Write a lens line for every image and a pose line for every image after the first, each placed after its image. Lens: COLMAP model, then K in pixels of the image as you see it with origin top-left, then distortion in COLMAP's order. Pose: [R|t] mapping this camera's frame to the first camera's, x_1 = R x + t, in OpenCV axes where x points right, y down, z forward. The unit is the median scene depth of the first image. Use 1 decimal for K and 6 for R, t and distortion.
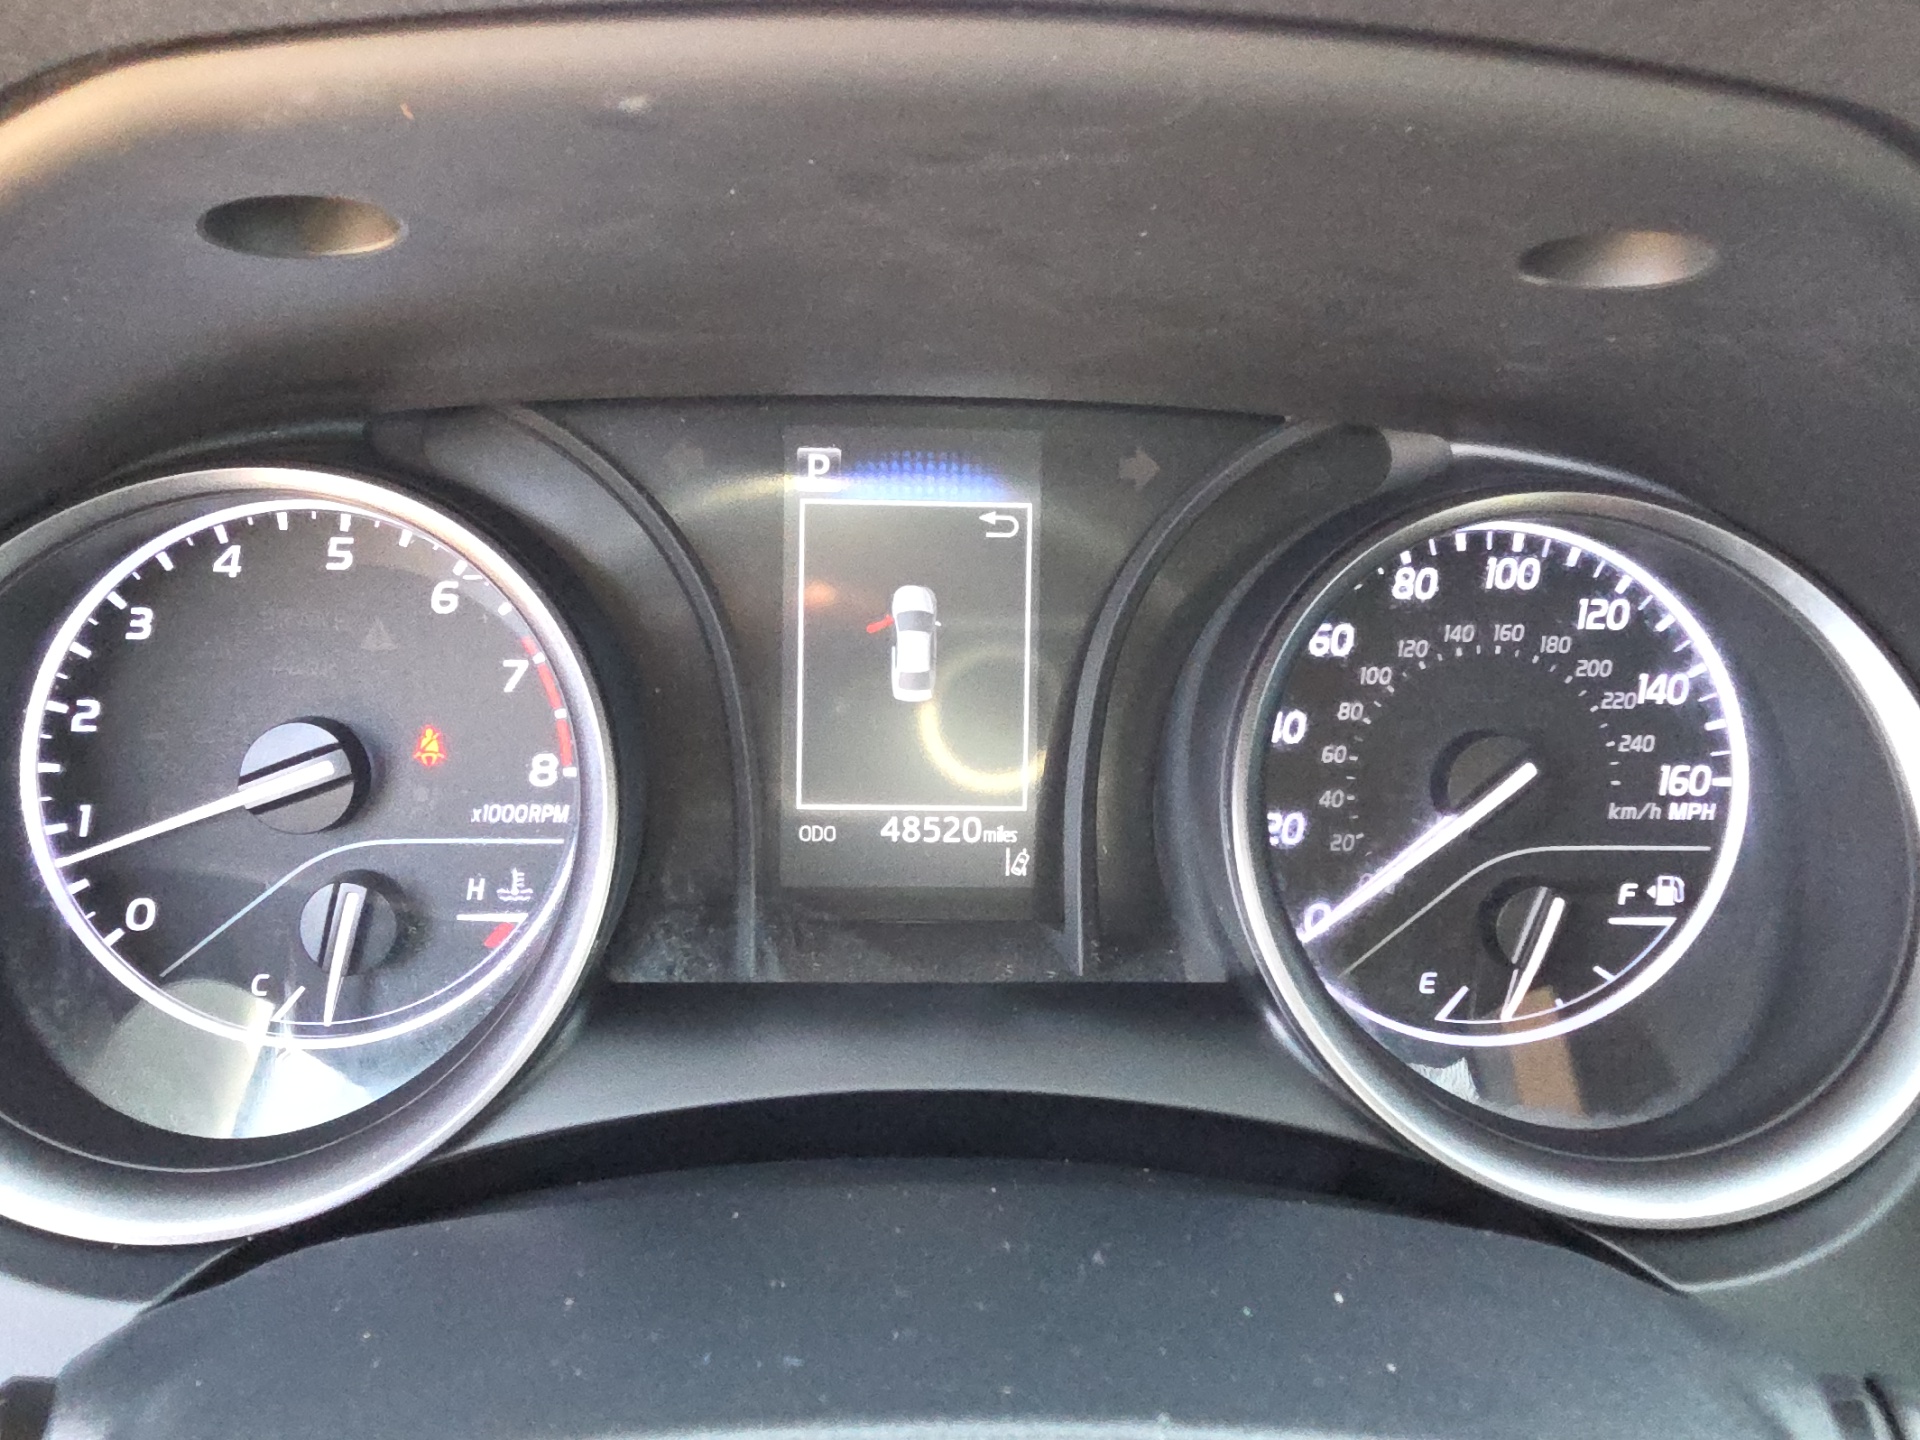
lens RADIAL K [[1462.2, 0, 924.8], [0, 1462.2, 727.5], [0, 0, 1]] dist [0.003317, 0.009146]
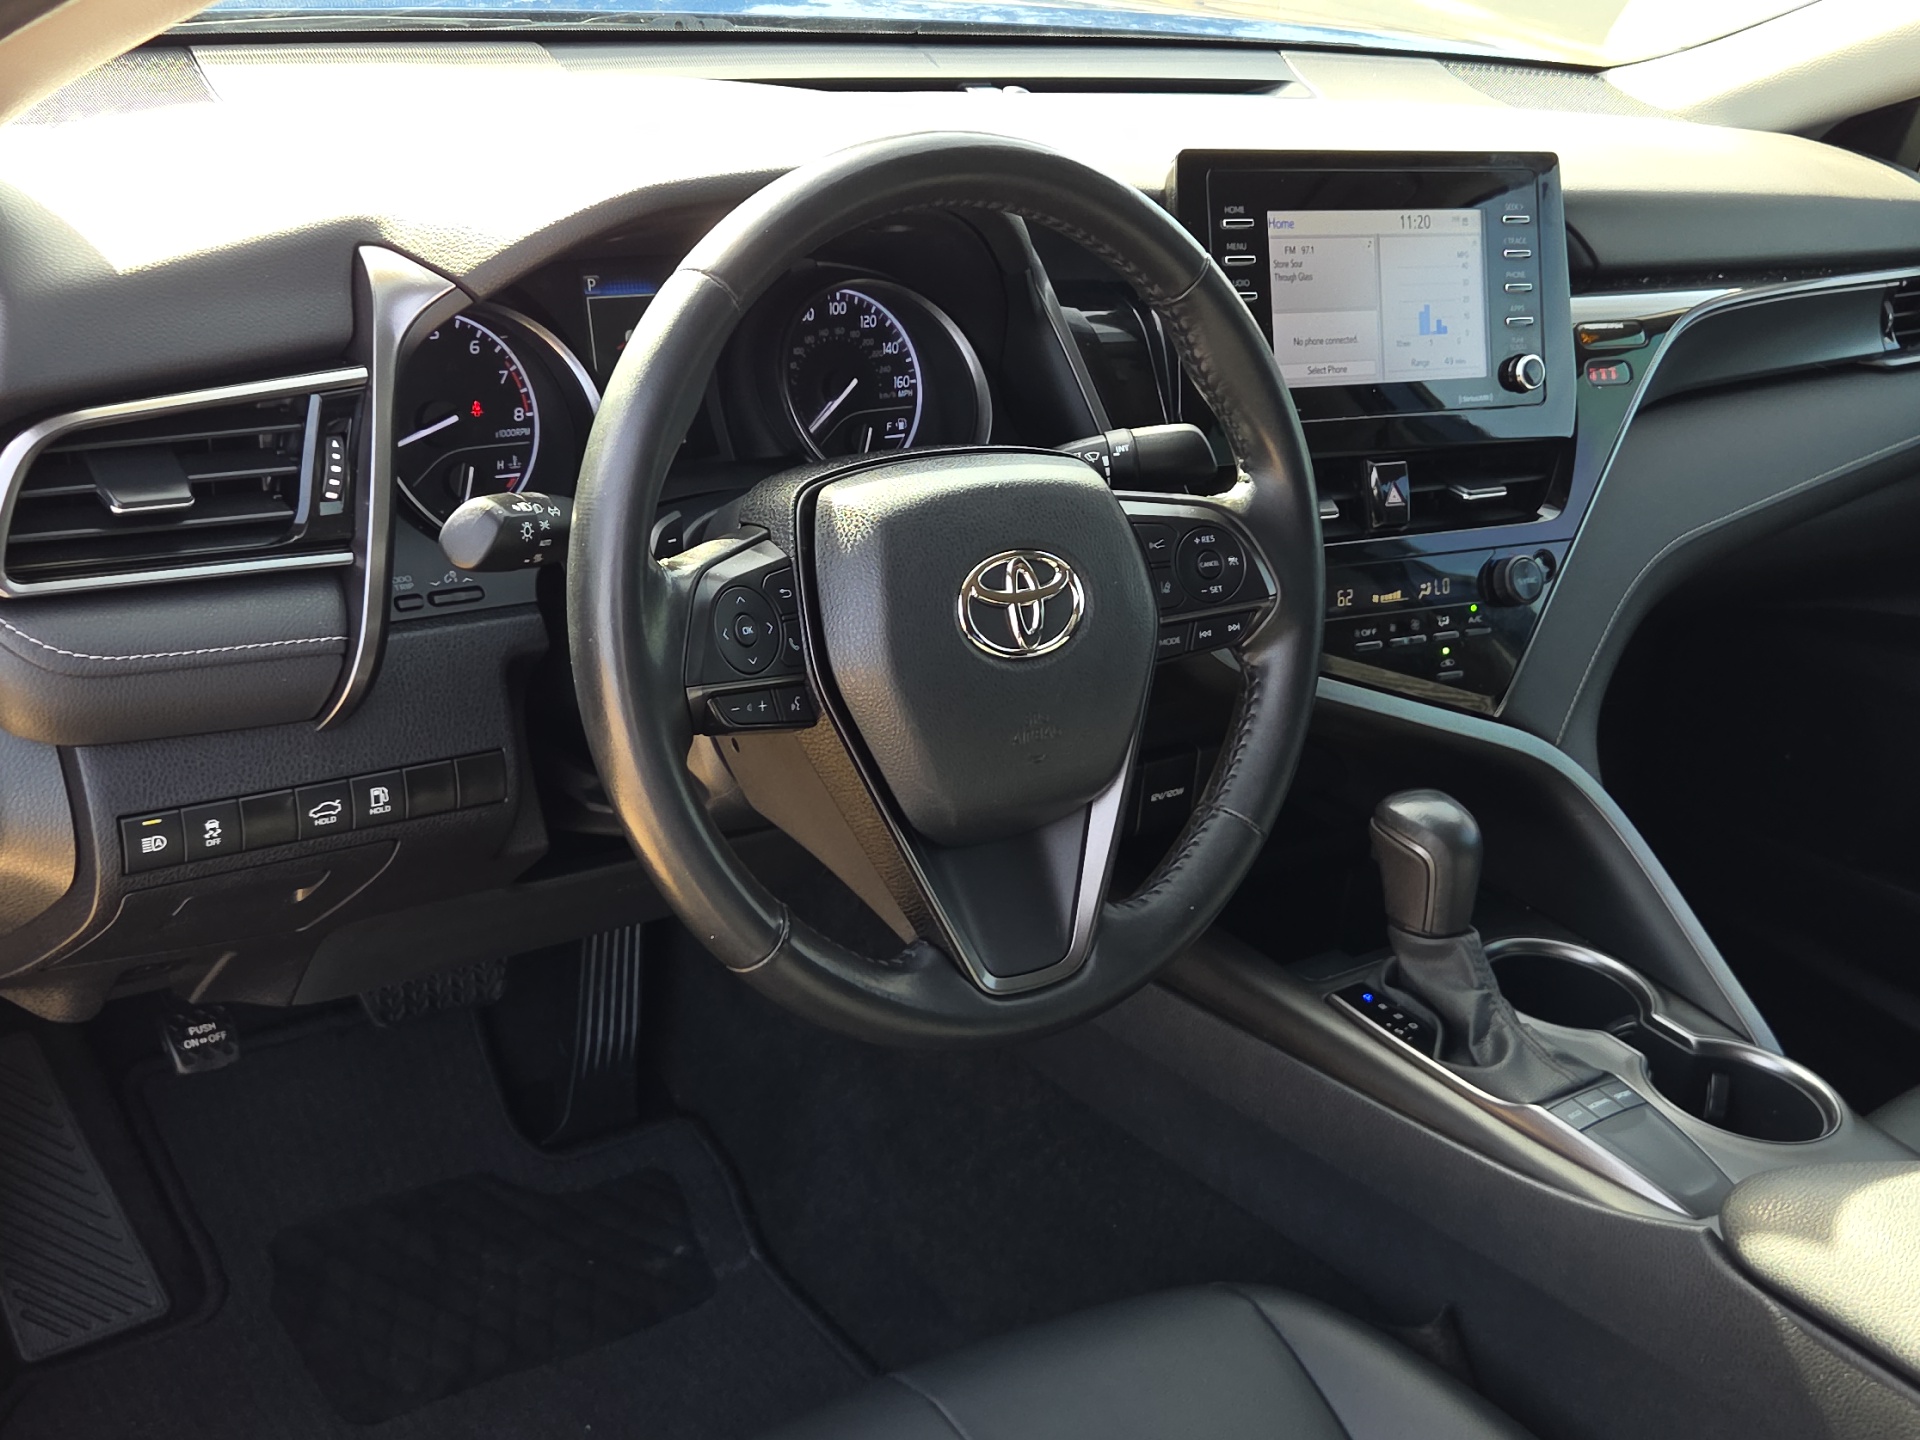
lens RADIAL K [[2319.0, 0, 953.0], [0, 2319.0, 713.4], [0, 0, 1]] dist [0.079887, 0.000000]
pose [[0.824487, -0.163818, 0.541650, -1.820353], [0.125795, 0.986289, 0.106814, 0.194207], [-0.551722, -0.019930, 0.833790, -2.628964]]
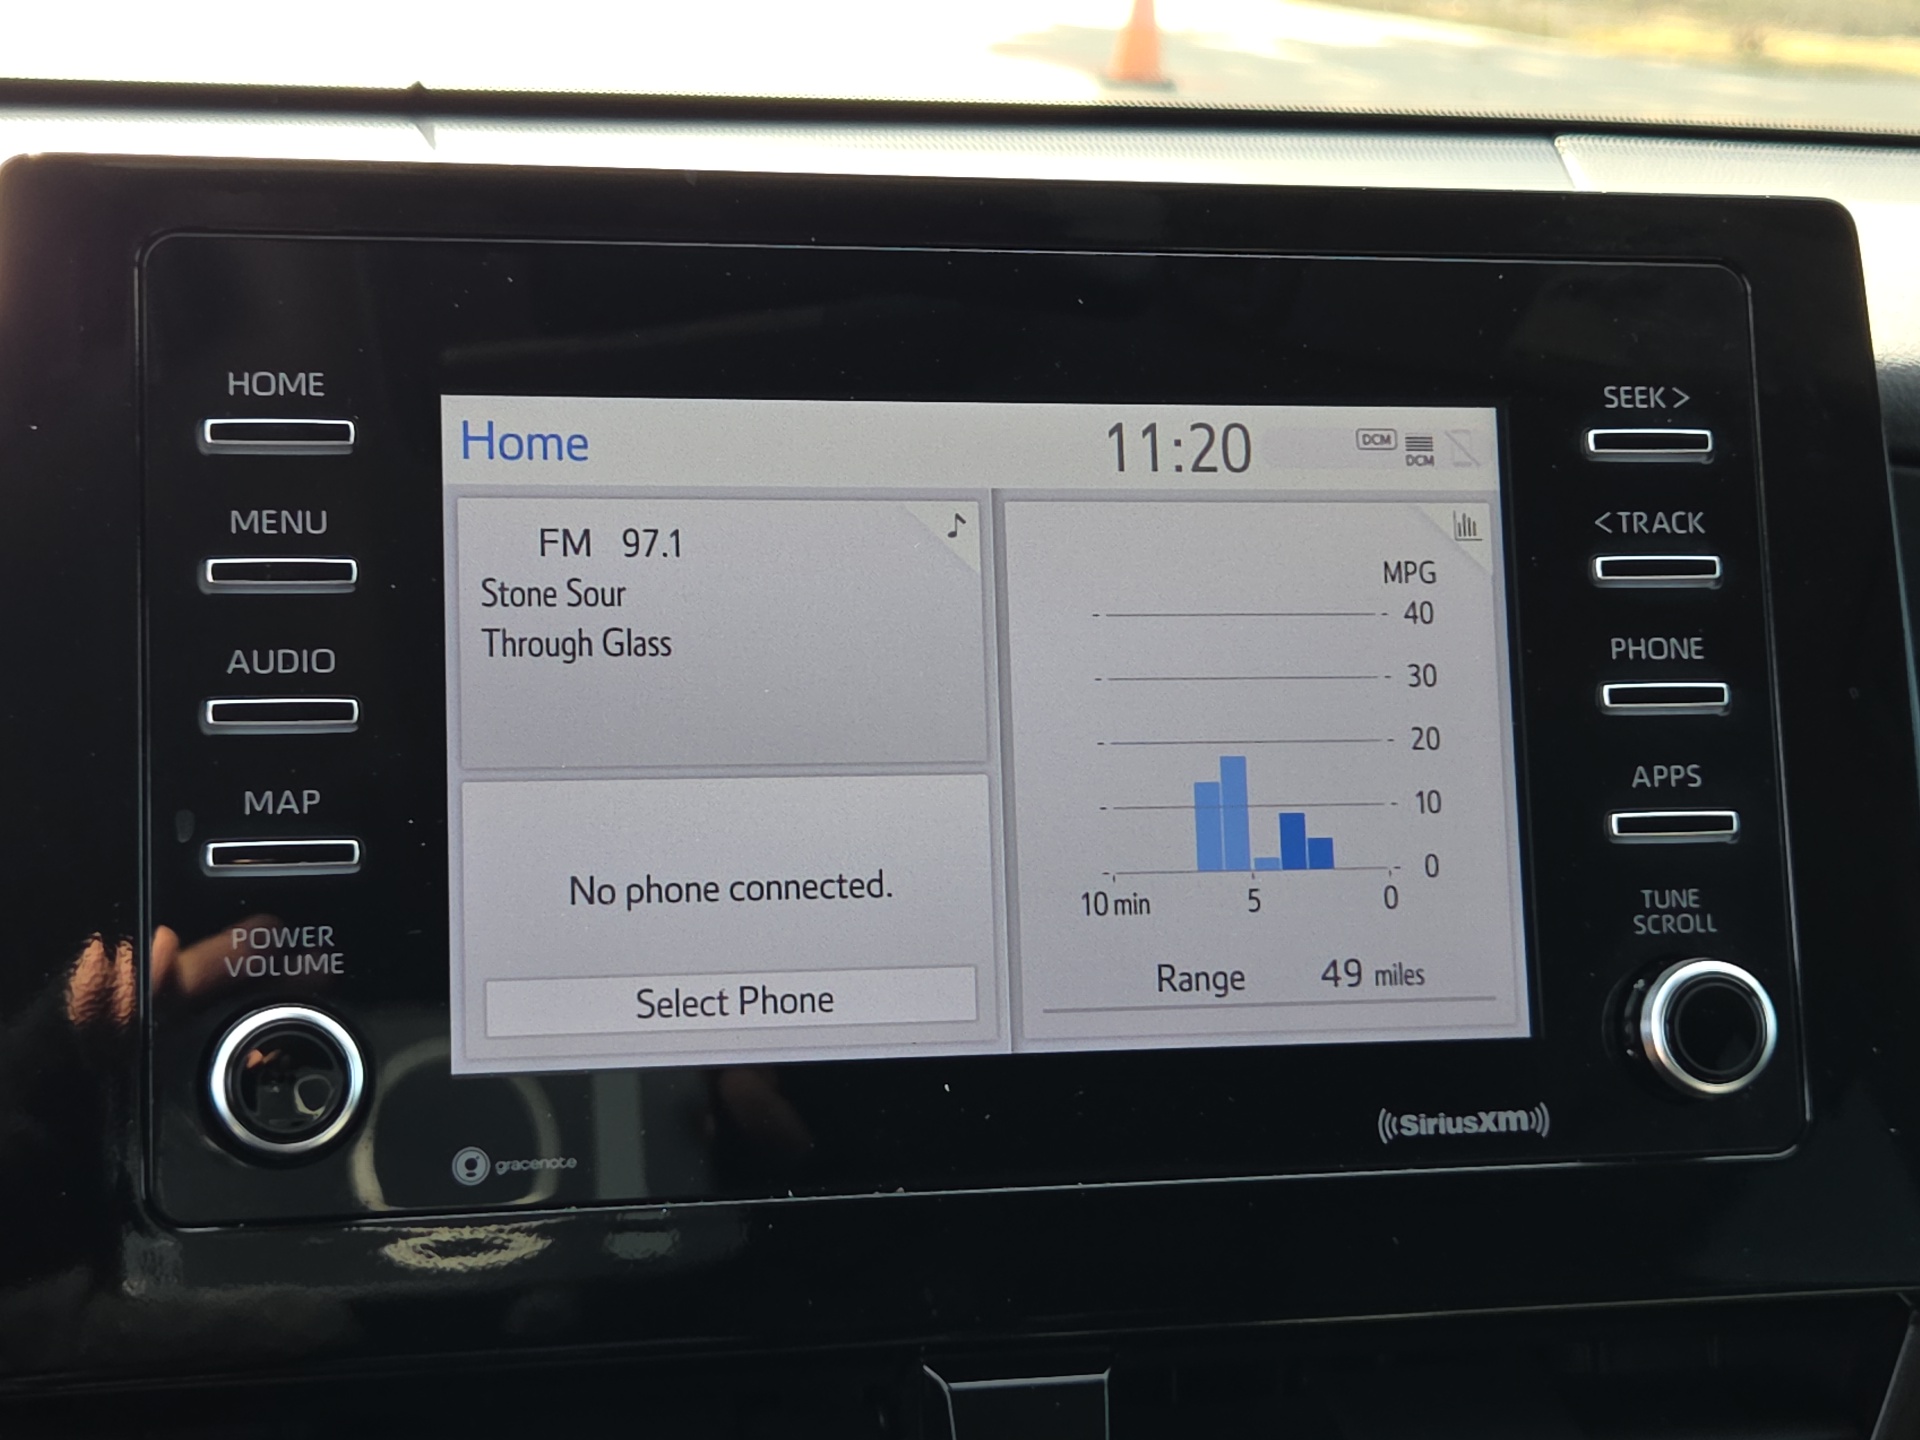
lens RADIAL K [[3107.1, 0, 977.4], [0, 3107.1, 686.3], [0, 0, 1]] dist [0.081831, 0.000000]
pose [[0.962039, -0.053463, 0.267623, 0.917746], [0.091886, 0.986824, -0.133171, 0.173411], [-0.256978, 0.152706, 0.954276, -0.851976]]
